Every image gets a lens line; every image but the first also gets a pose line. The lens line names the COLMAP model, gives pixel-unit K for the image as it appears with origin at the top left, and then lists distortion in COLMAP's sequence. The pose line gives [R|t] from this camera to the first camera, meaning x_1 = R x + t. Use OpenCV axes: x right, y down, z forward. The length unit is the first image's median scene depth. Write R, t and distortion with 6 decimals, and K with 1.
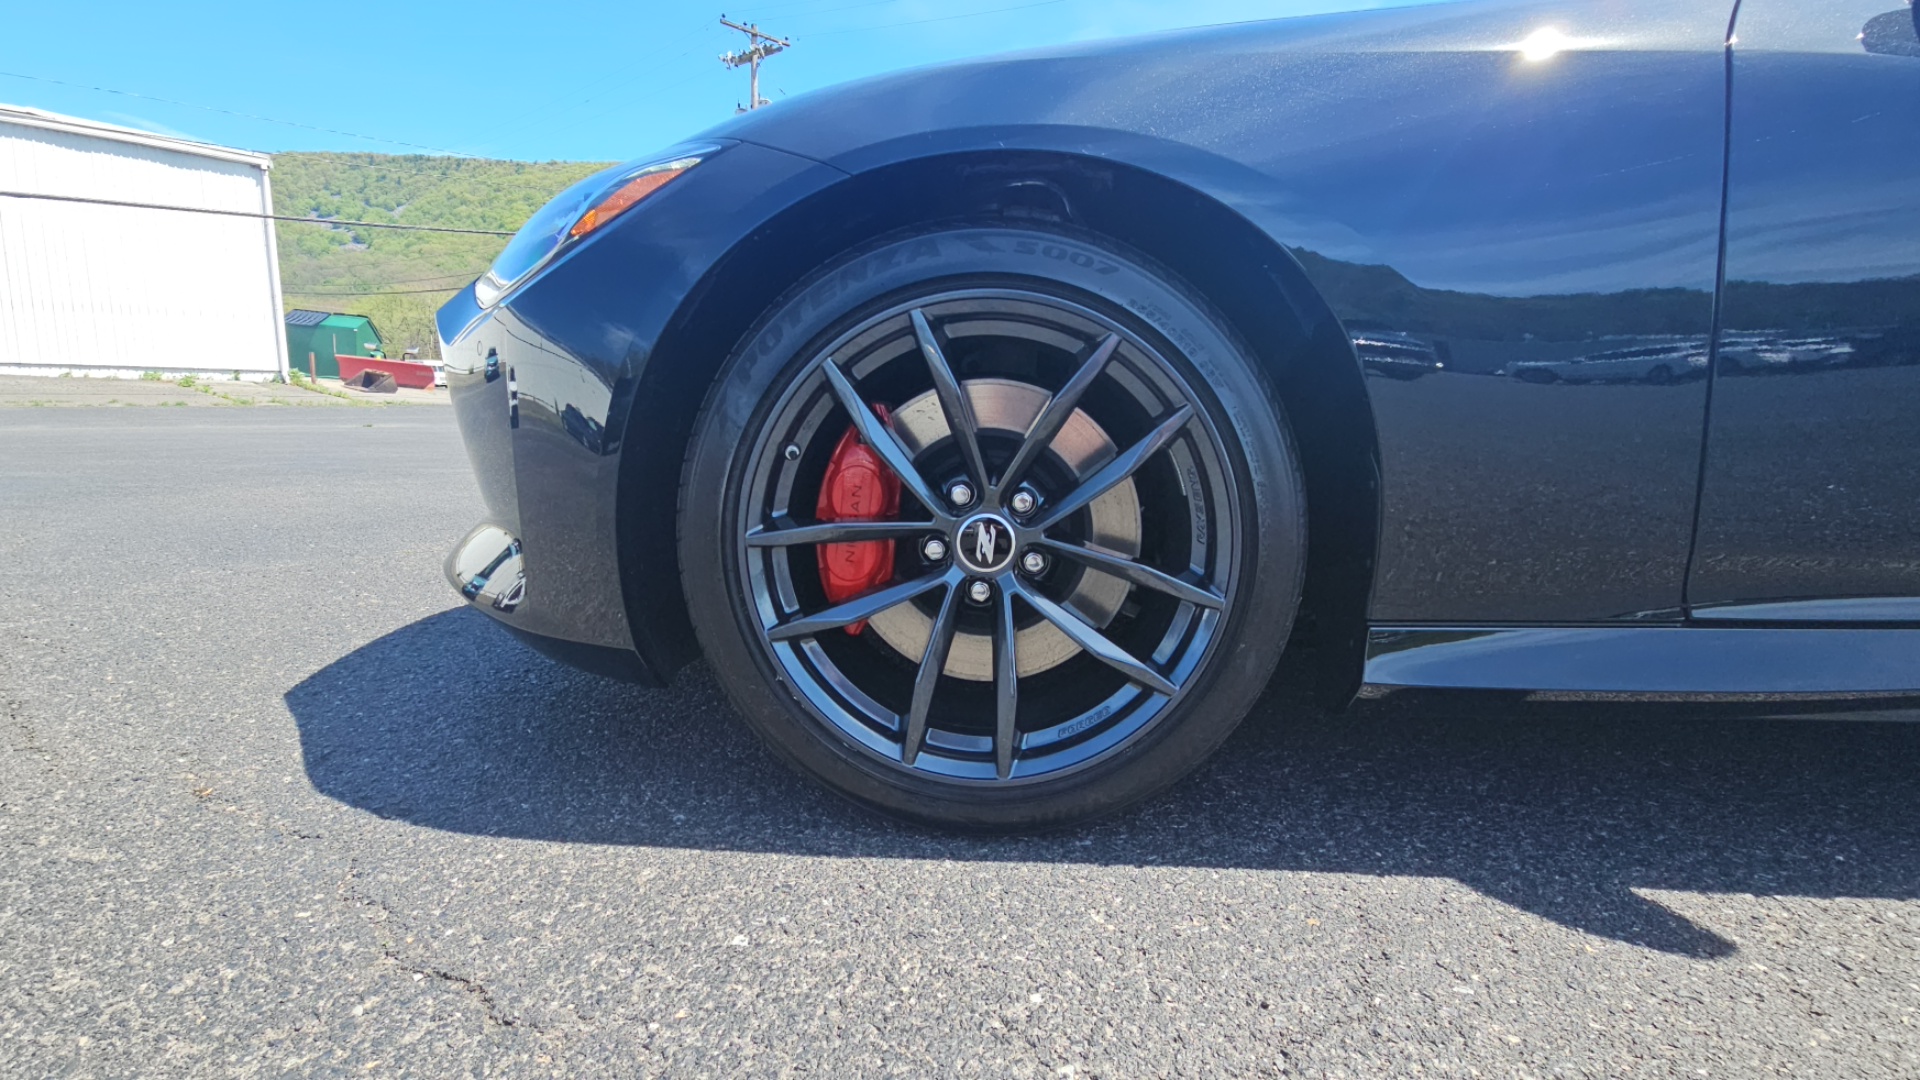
lens RADIAL K [[864.1, 0, 952.0], [0, 864.1, 532.0], [0, 0, 1]] dist [0.007889, -0.008489]
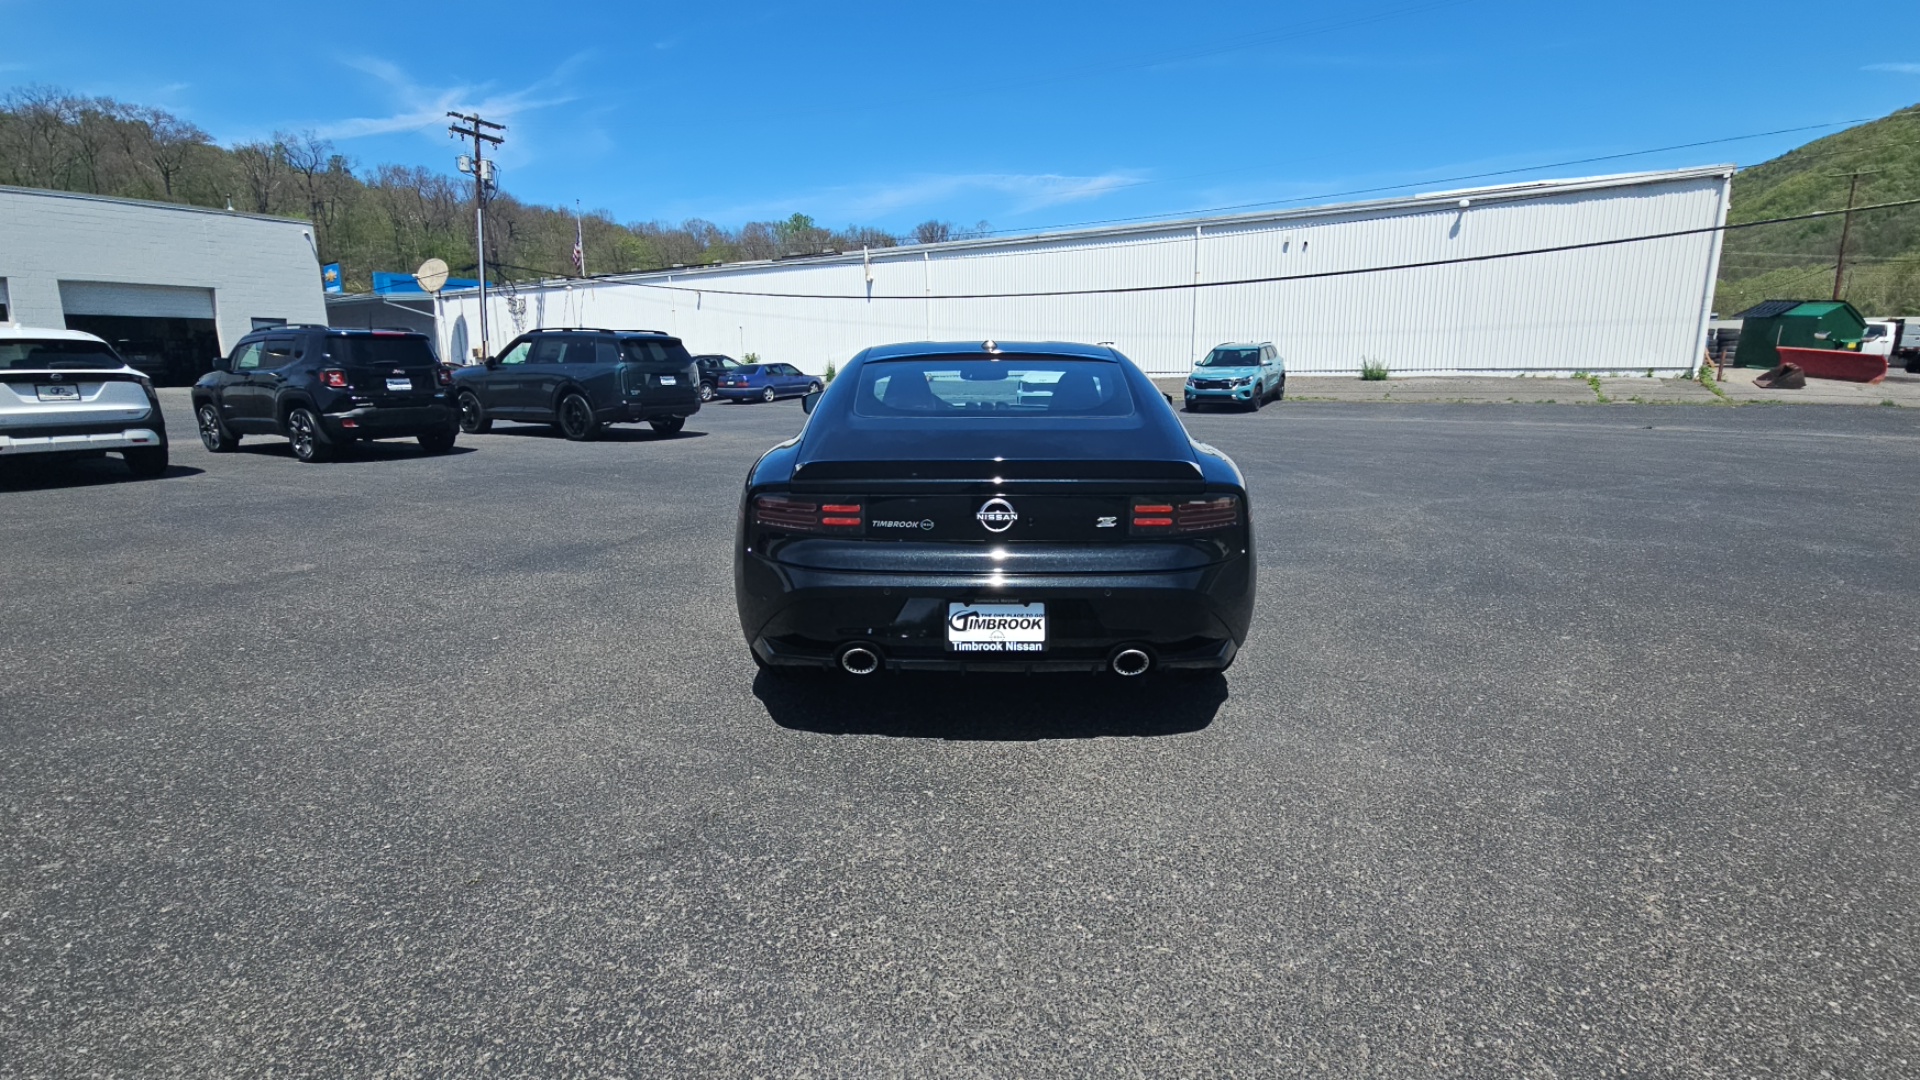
lens RADIAL K [[864.1, 0, 956.7], [0, 864.1, 533.5], [0, 0, 1]] dist [0.007889, -0.008489]
pose [[0.021852, 0.178276, -0.983738, 0.297170], [-0.137198, 0.975198, 0.173681, -0.044937], [0.990303, 0.131172, 0.045769, 0.067835]]
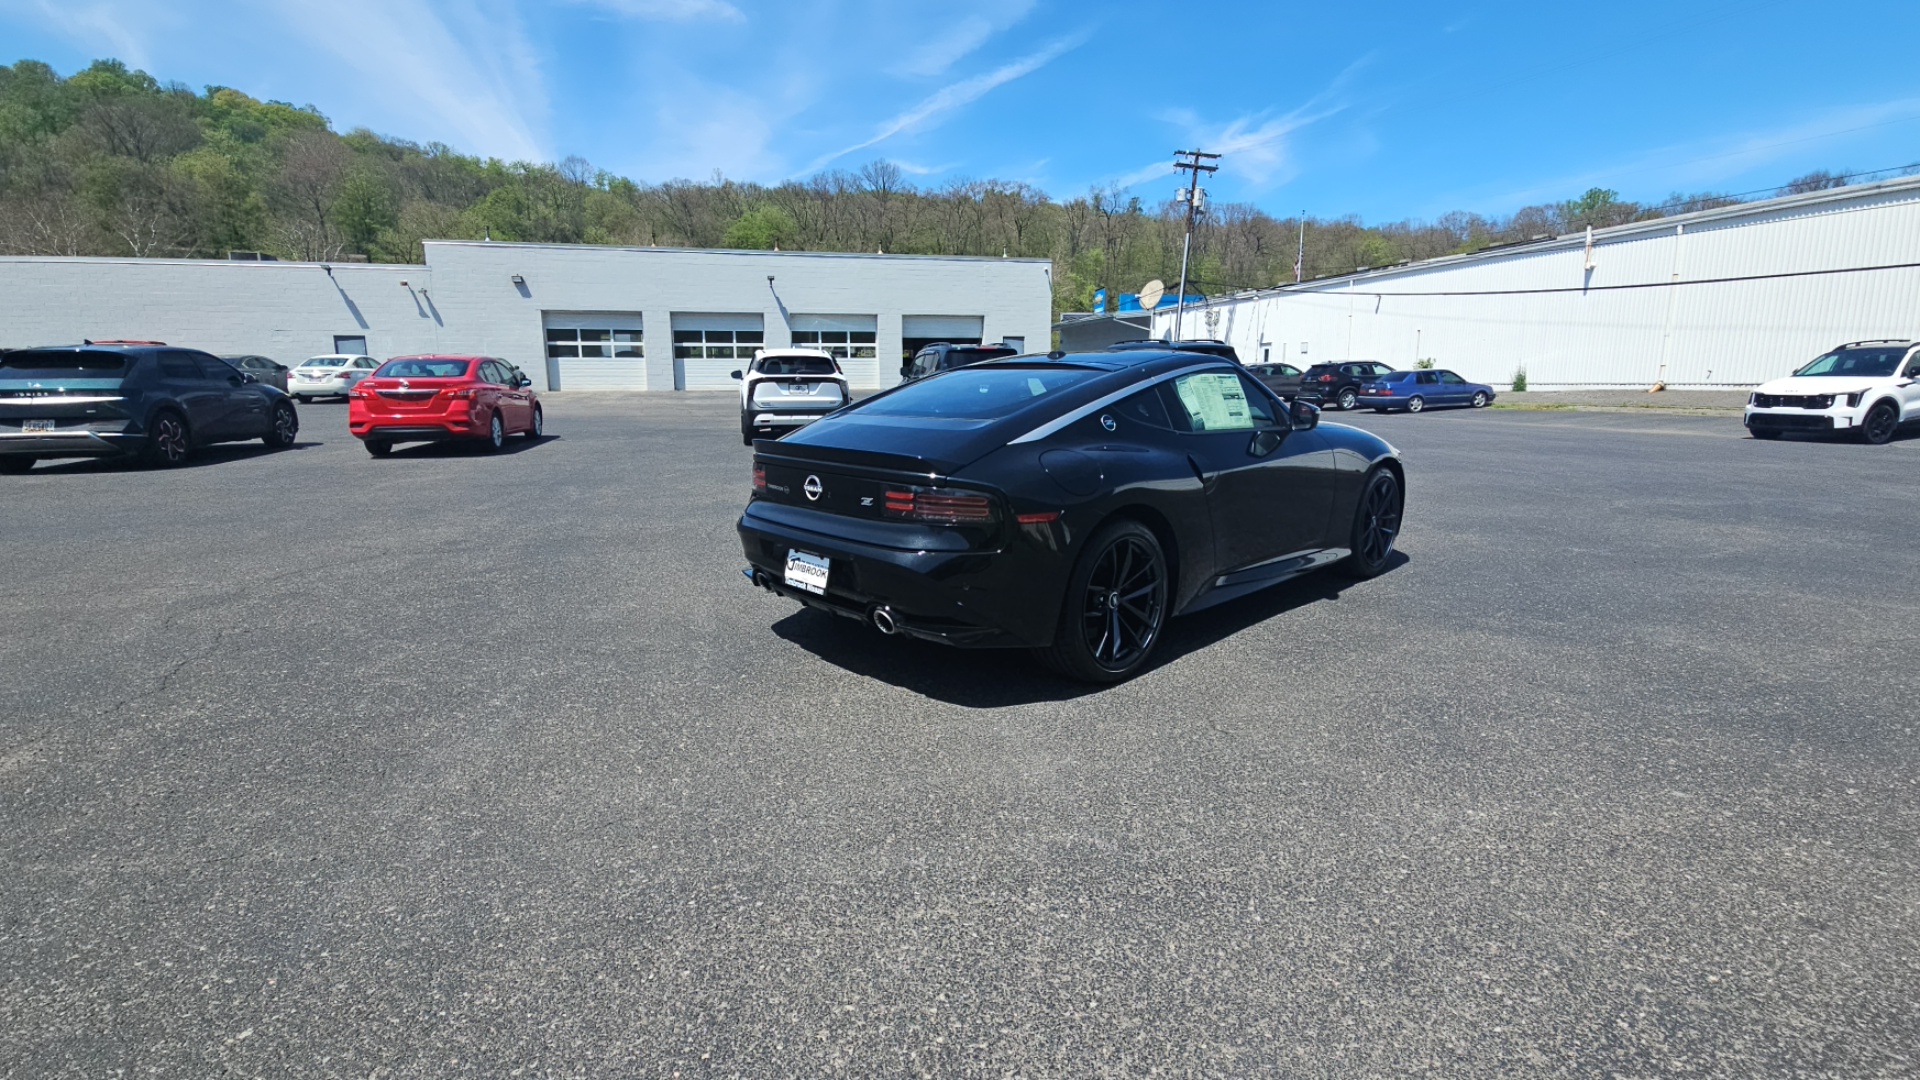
lens RADIAL K [[864.1, 0, 951.0], [0, 864.1, 530.4], [0, 0, 1]] dist [0.007889, -0.008489]
pose [[-0.701736, 0.115838, -0.702957, 0.272824], [-0.106688, 0.958481, 0.264448, -0.064986], [0.704404, 0.260570, -0.660241, 0.207154]]
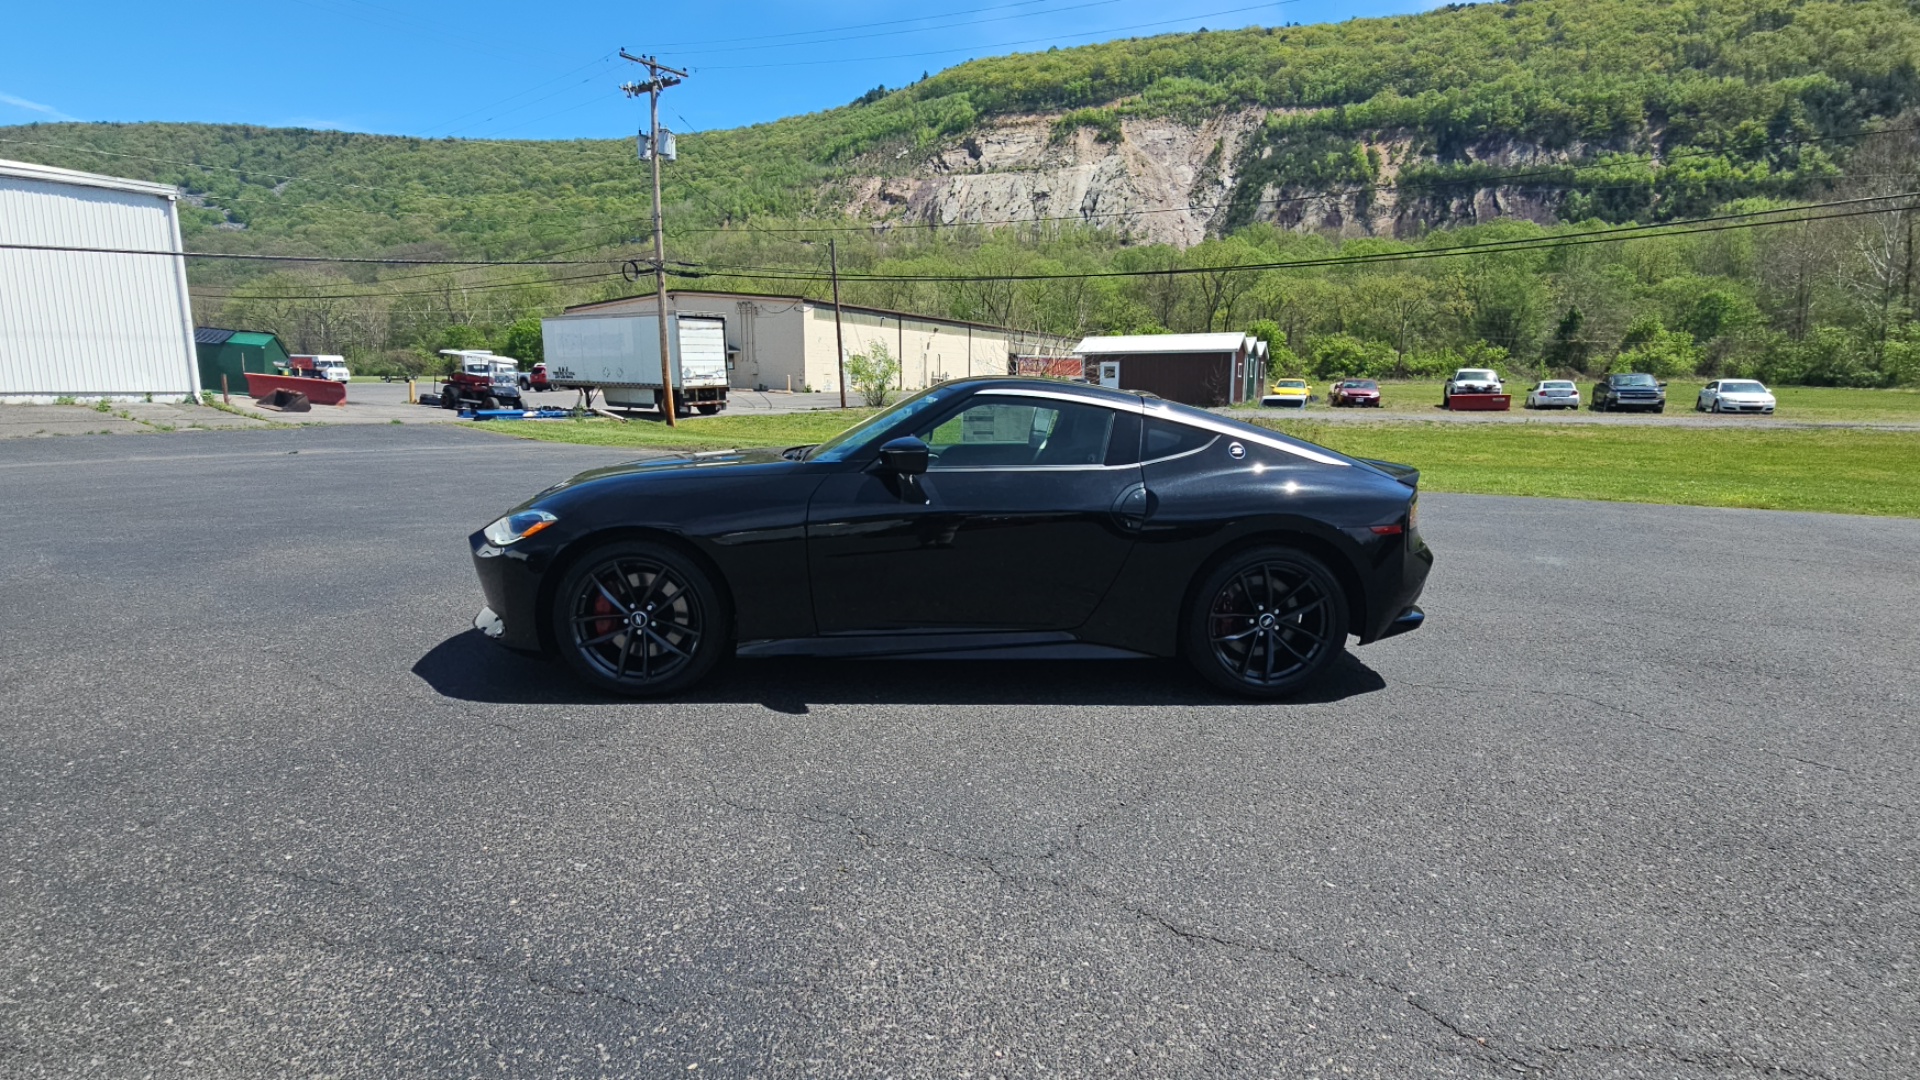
lens RADIAL K [[864.1, 0, 963.6], [0, 864.1, 533.2], [0, 0, 1]] dist [0.007889, -0.008489]
pose [[0.995347, -0.017673, 0.094725, 0.050960], [0.015996, 0.999702, 0.018425, -0.019051], [-0.095022, -0.016824, 0.995333, -0.133037]]
